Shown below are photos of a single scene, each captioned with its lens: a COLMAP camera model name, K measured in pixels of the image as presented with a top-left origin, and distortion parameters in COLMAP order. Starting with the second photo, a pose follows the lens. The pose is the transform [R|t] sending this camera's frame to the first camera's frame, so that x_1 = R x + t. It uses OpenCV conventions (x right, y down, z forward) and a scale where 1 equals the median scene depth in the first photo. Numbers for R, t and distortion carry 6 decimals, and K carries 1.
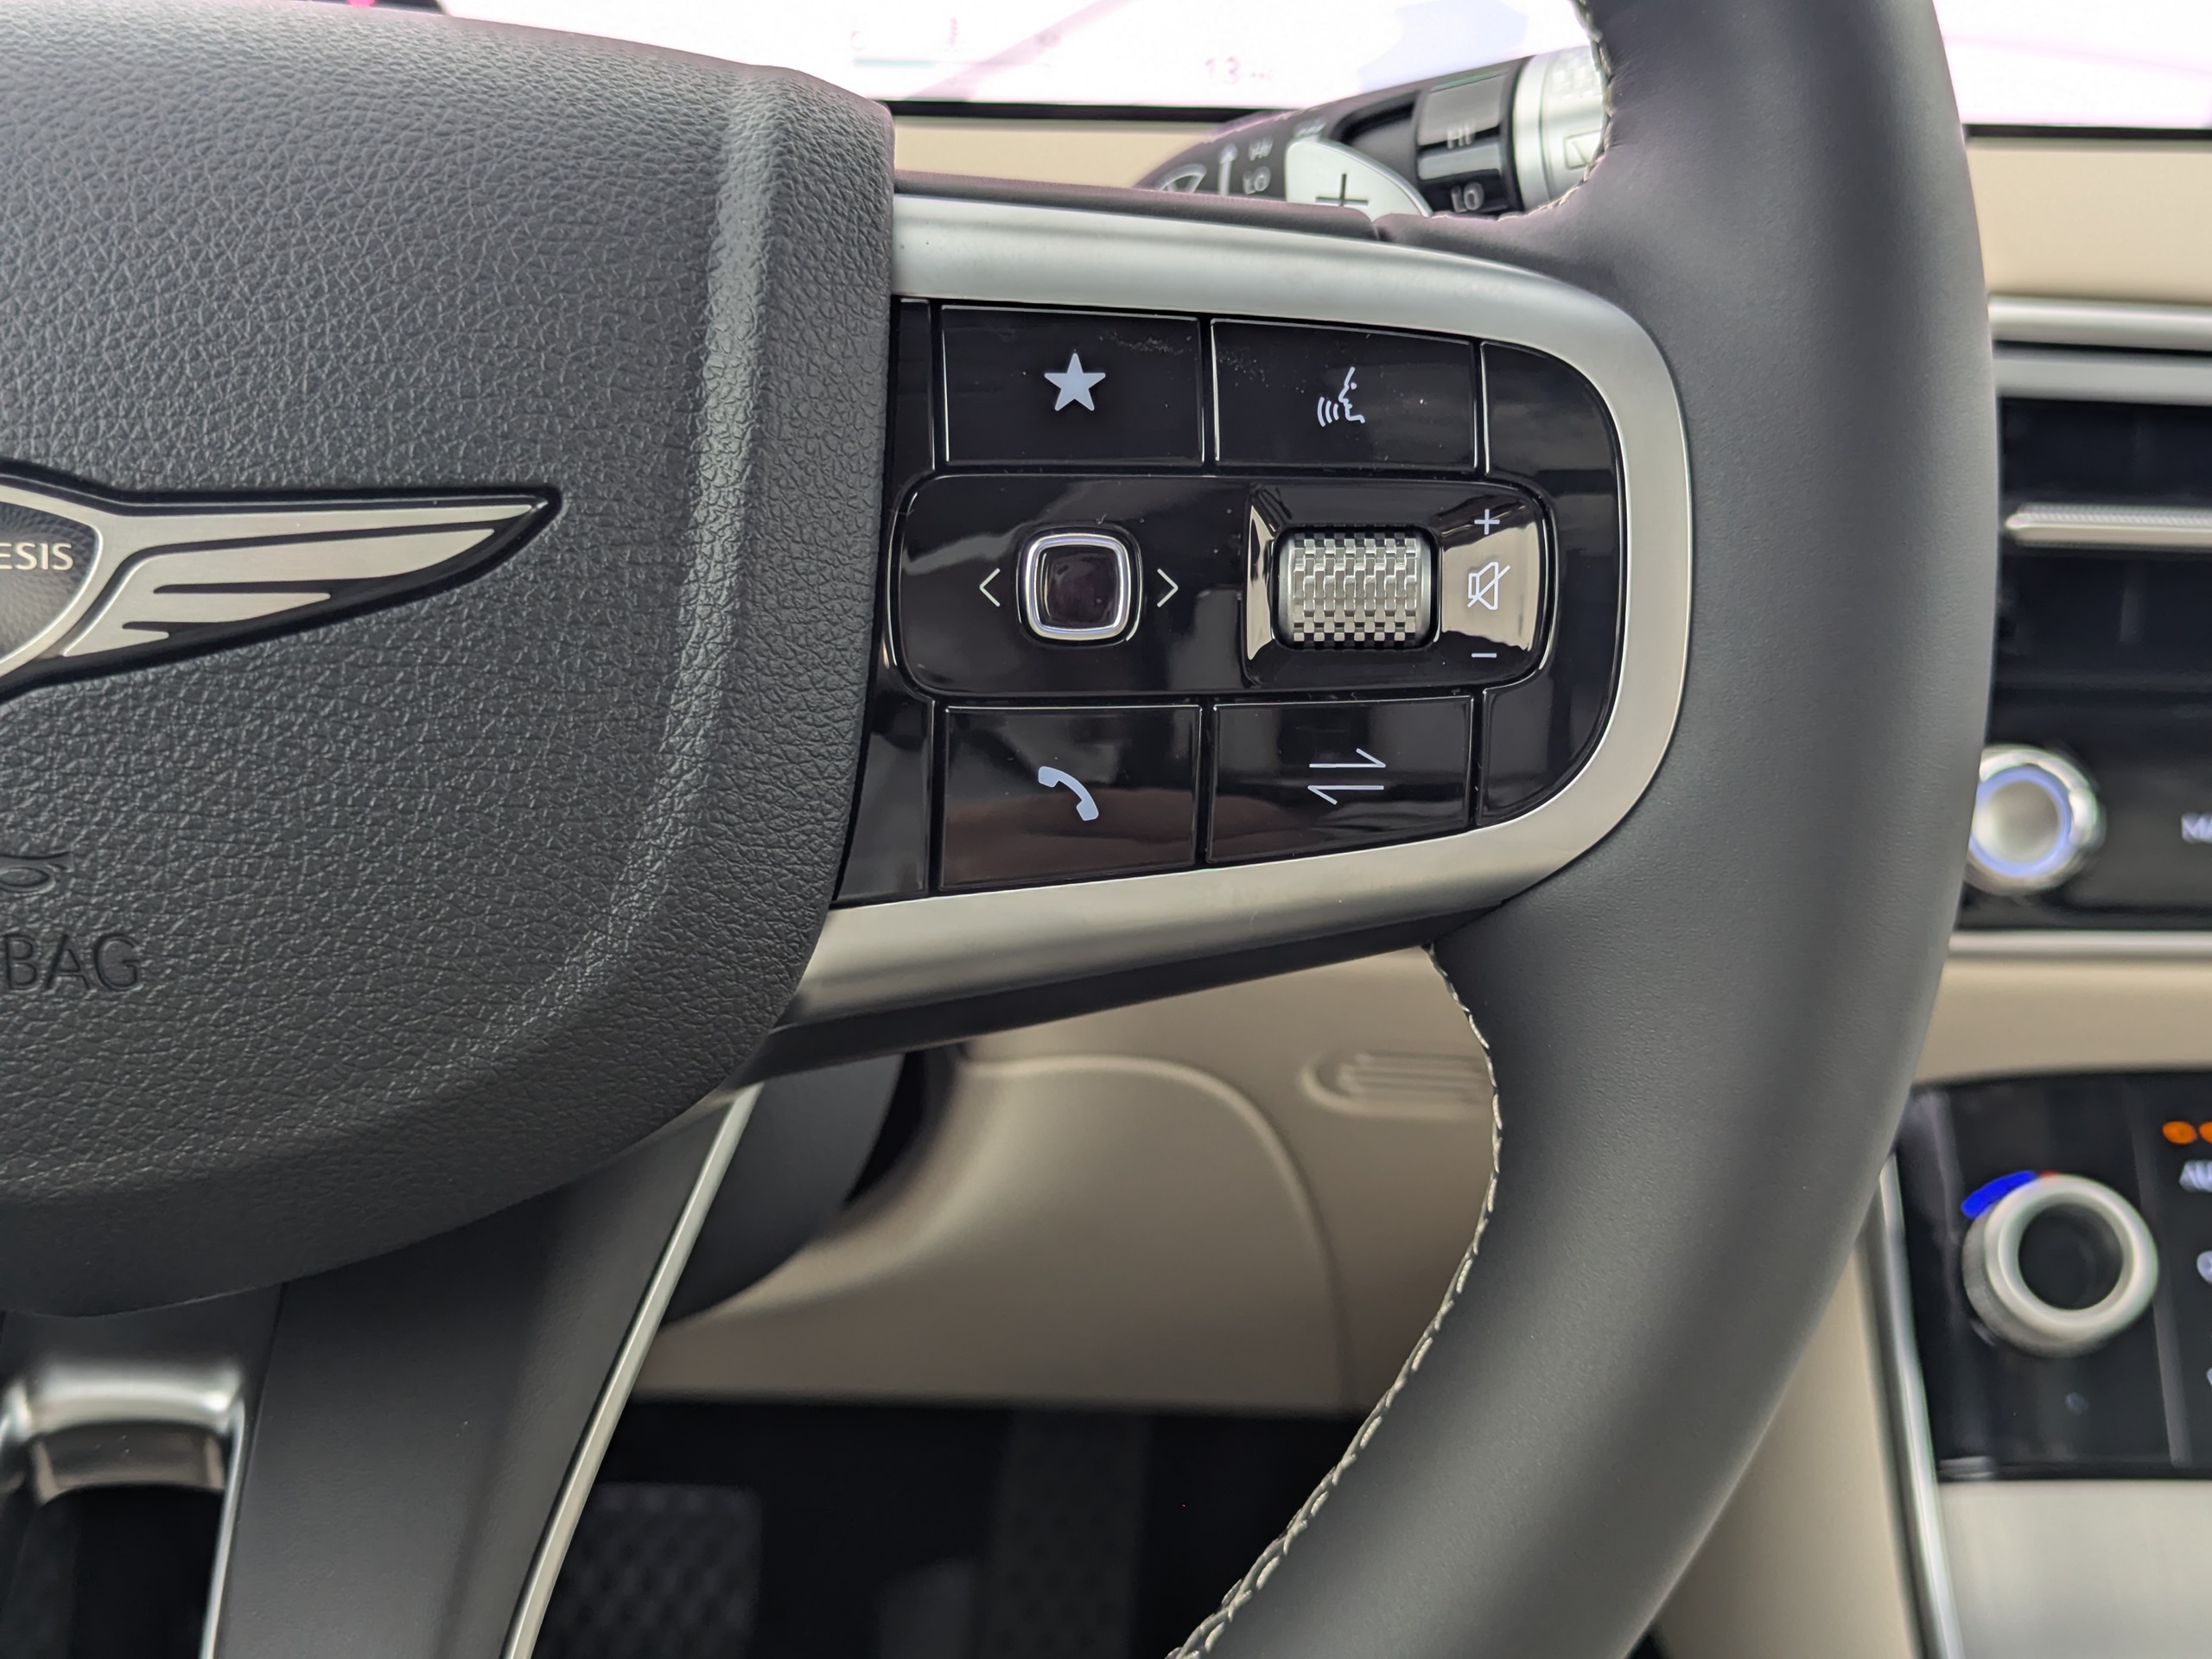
lens RADIAL K [[3198.0, 0, 1111.2], [0, 3198.0, 840.9], [0, 0, 1]] dist [0.087855, 0.000000]
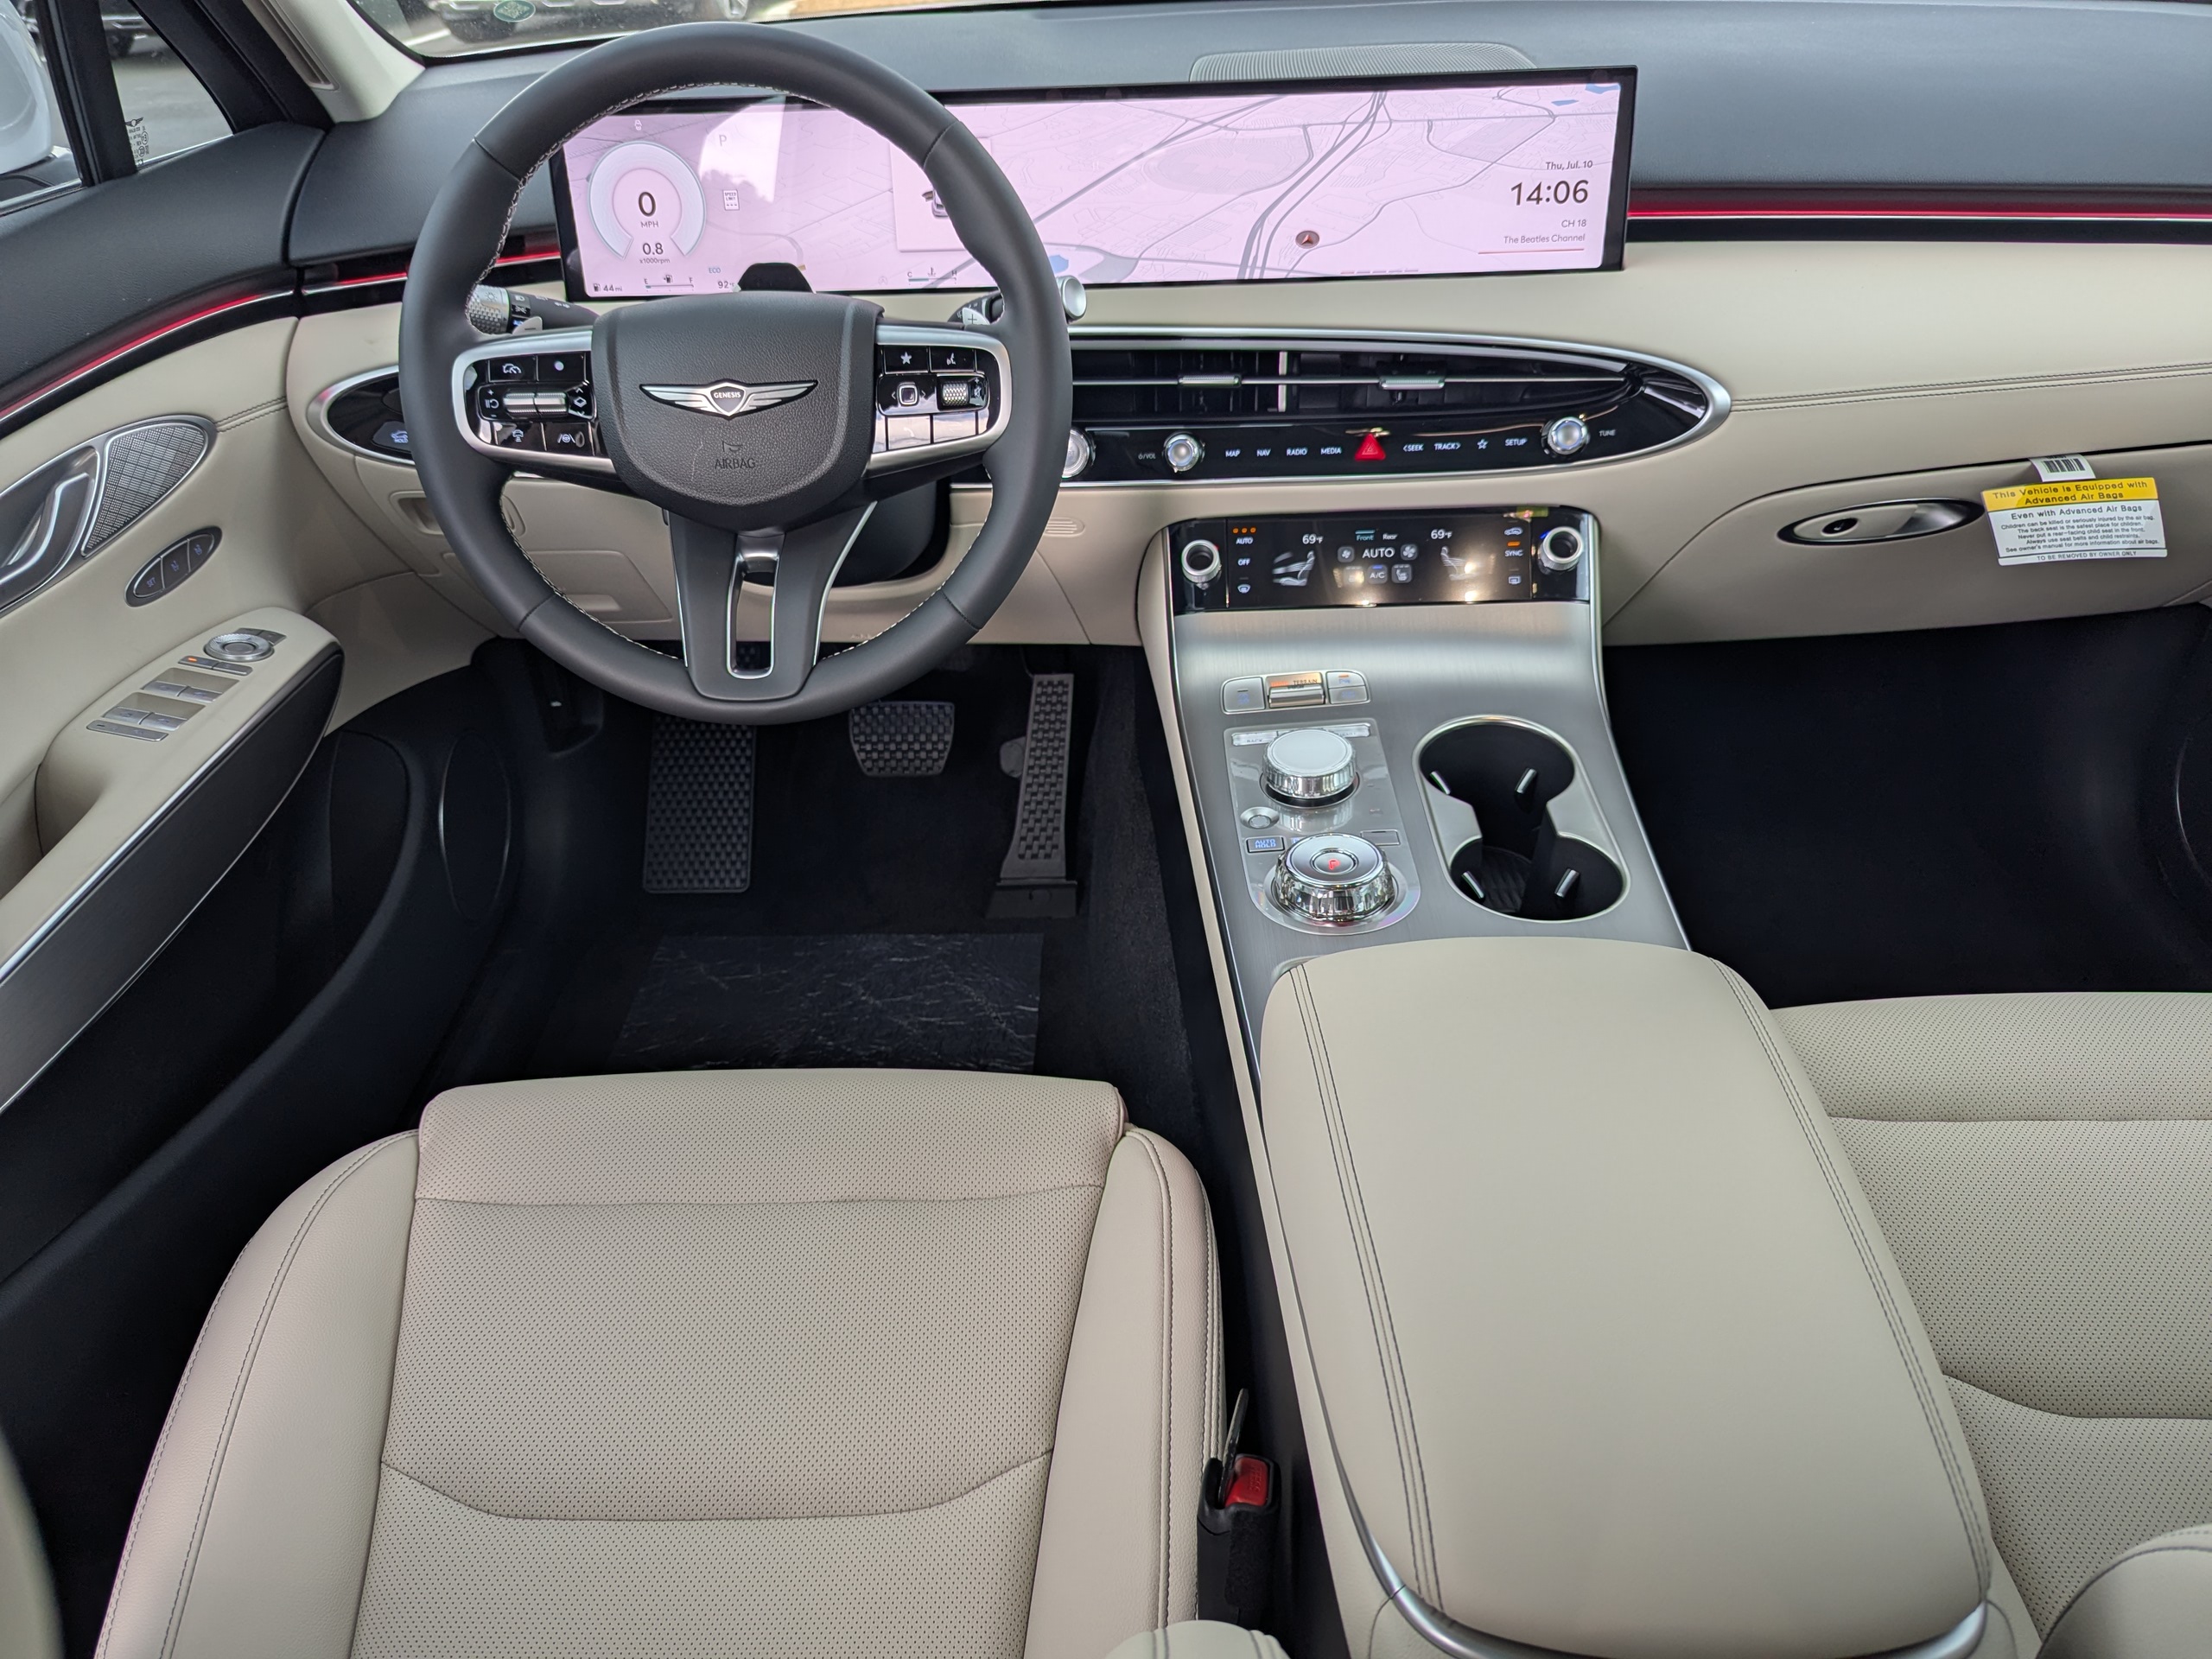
lens RADIAL K [[1562.5, 0, 1090.3], [0, 1562.5, 839.9], [0, 0, 1]] dist [0.020228, -0.021200]
pose [[0.995195, -0.010126, -0.097392, 0.584504], [0.025947, 0.986354, 0.162582, 0.261891], [0.094417, -0.164328, 0.981877, -1.880482]]
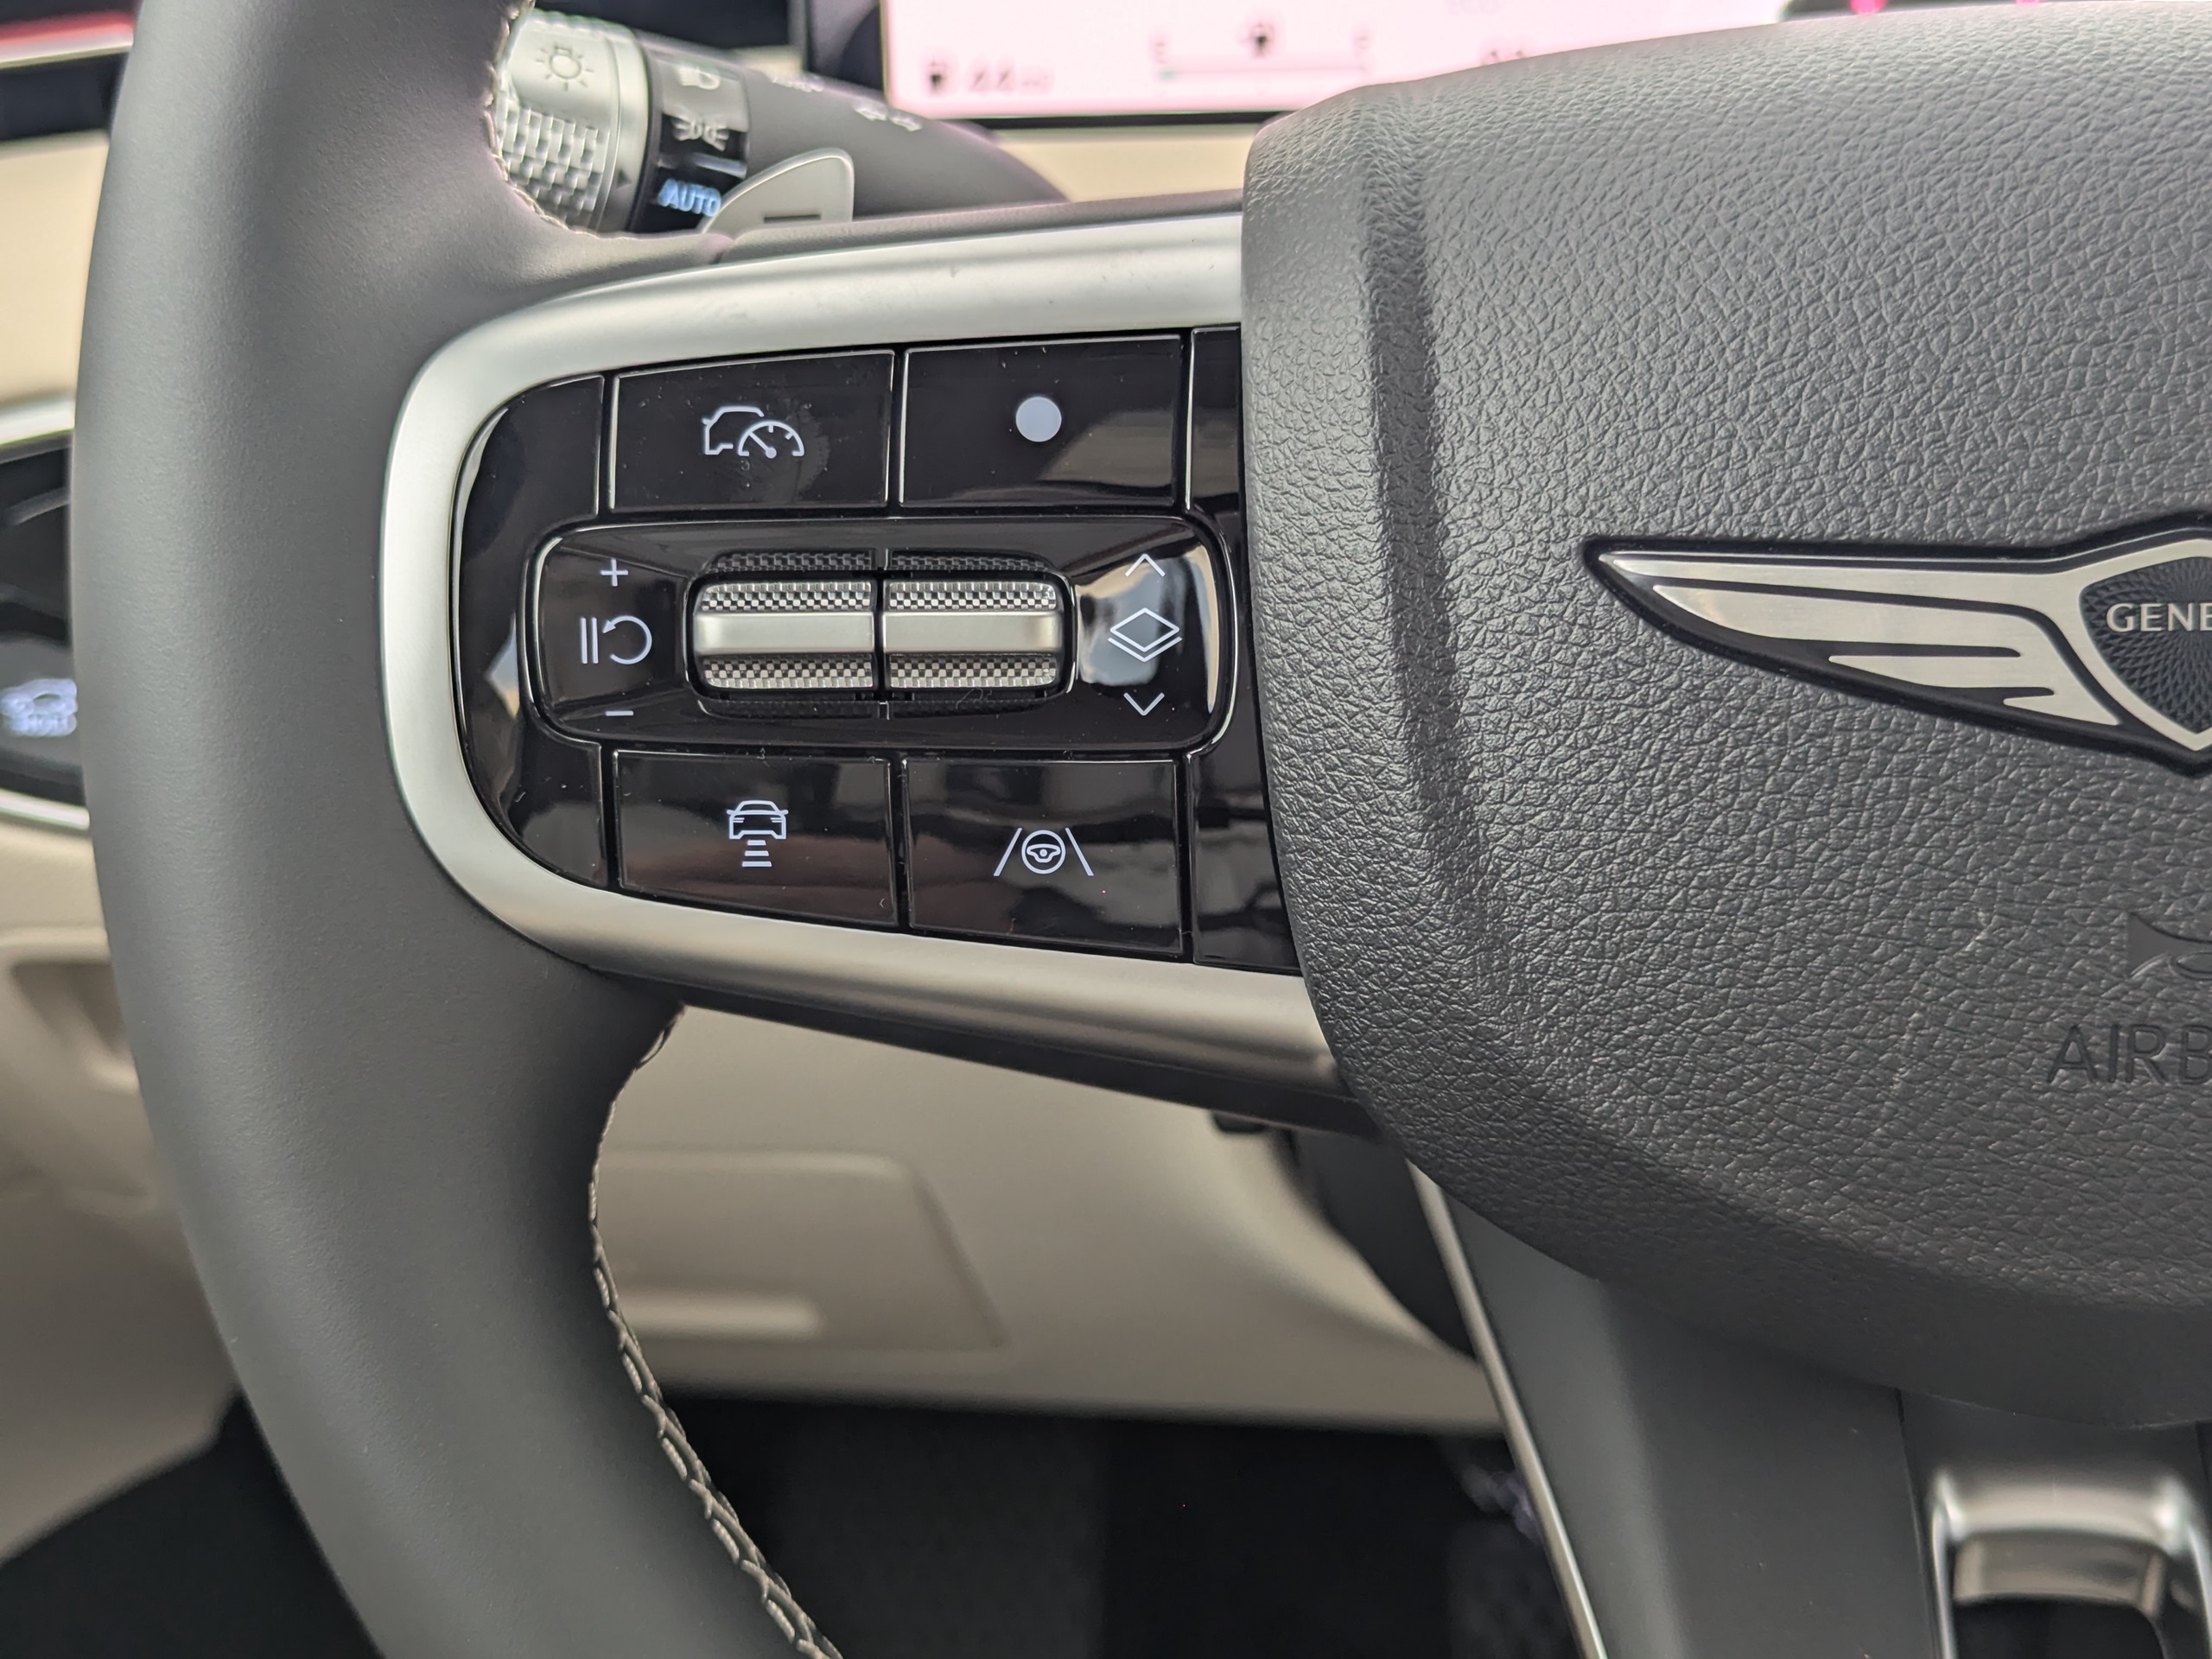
lens RADIAL K [[3198.0, 0, 1113.0], [0, 3198.0, 819.1], [0, 0, 1]] dist [0.087855, 0.000000]
pose [[0.984109, -0.007118, -0.177424, -0.453603], [0.005864, 0.999954, -0.007594, -0.023811], [0.177470, 0.006433, 0.984105, 0.037881]]
